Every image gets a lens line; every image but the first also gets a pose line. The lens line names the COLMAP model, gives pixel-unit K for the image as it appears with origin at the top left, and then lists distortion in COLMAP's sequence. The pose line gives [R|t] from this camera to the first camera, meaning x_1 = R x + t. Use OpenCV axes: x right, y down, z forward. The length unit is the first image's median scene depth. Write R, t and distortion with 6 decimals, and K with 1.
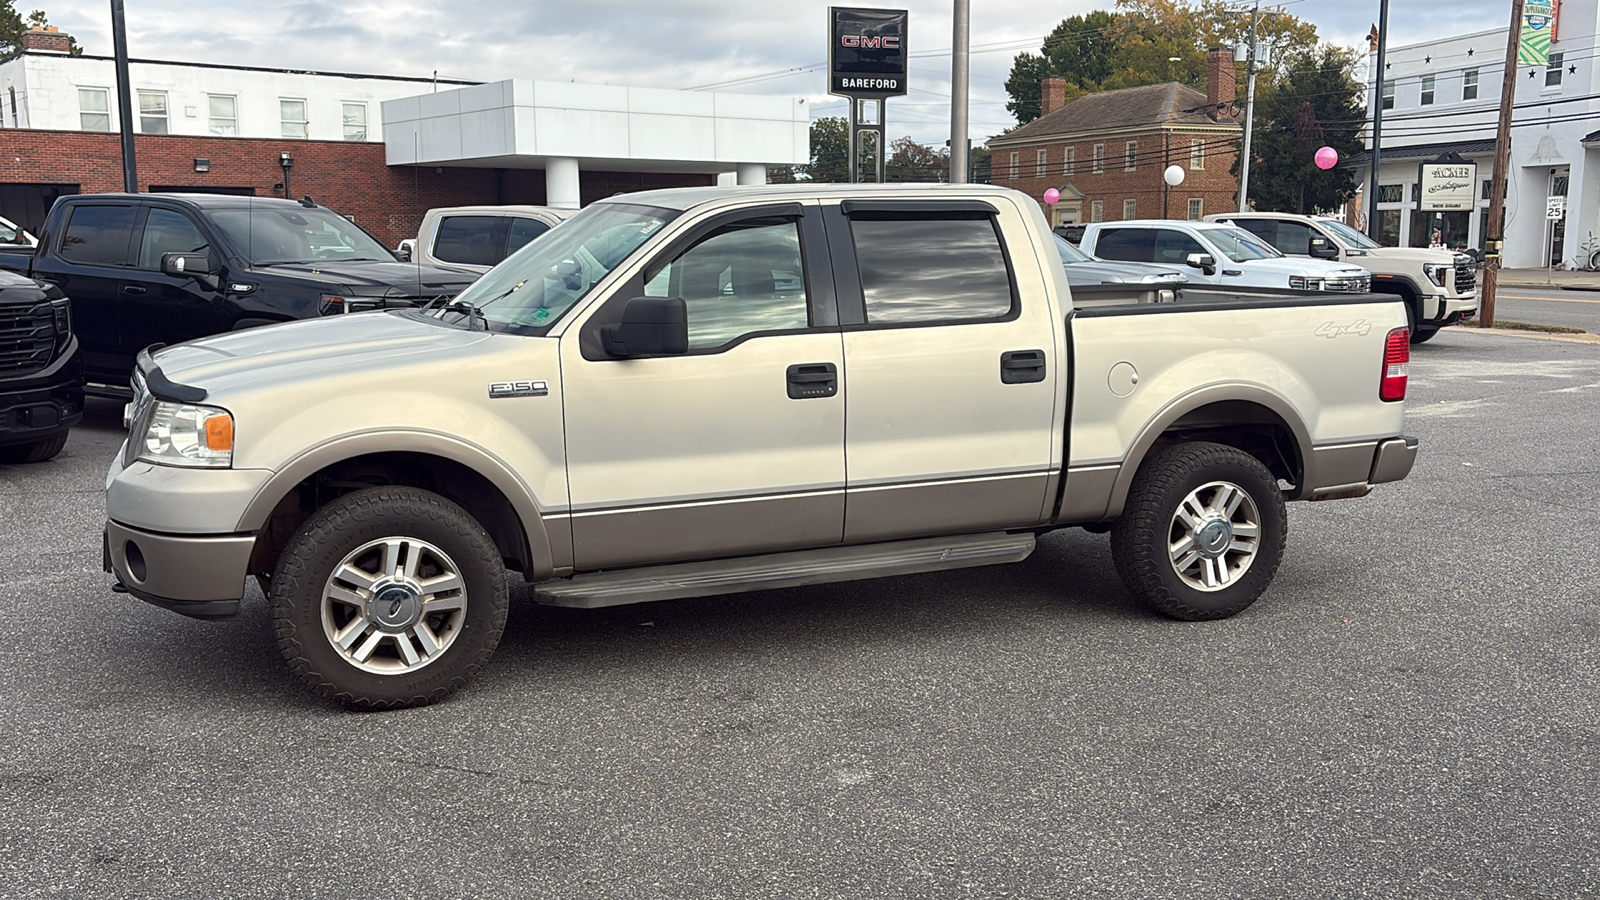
lens RADIAL K [[1485.5, 0, 796.9], [0, 1485.5, 448.7], [0, 0, 1]] dist [0.031484, 0.000000]
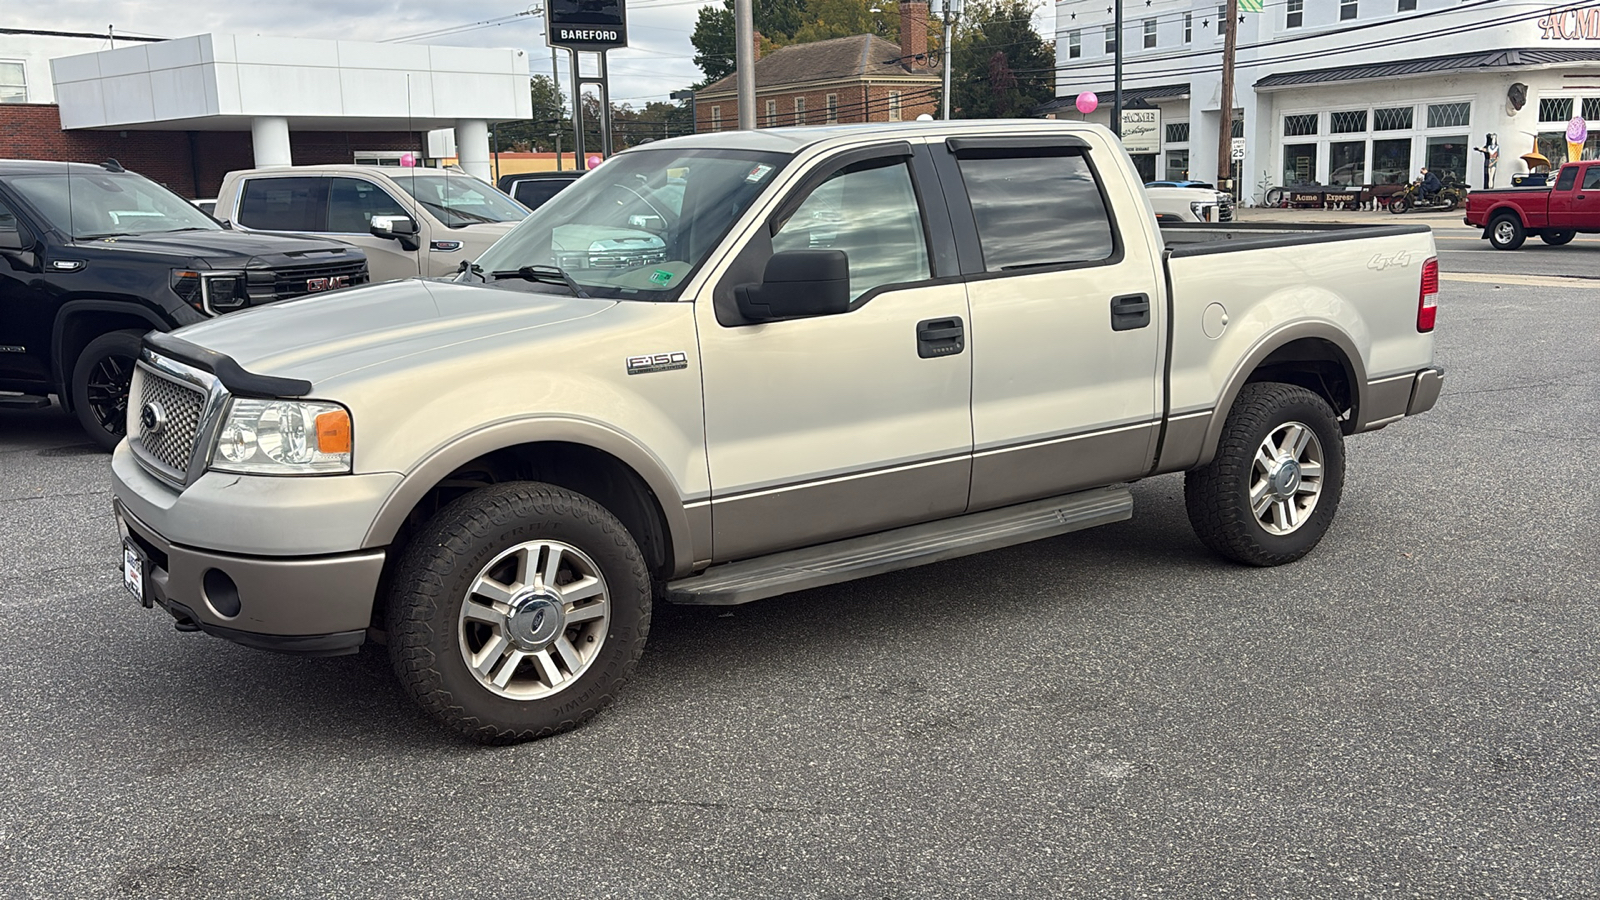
lens RADIAL K [[1485.5, 0, 771.1], [0, 1485.5, 451.6], [0, 0, 1]] dist [0.031484, 0.000000]
pose [[0.980669, -0.061230, 0.185846, -0.254221], [0.055667, 0.997835, 0.035012, -0.012778], [-0.187588, -0.023990, 0.981955, 0.116255]]
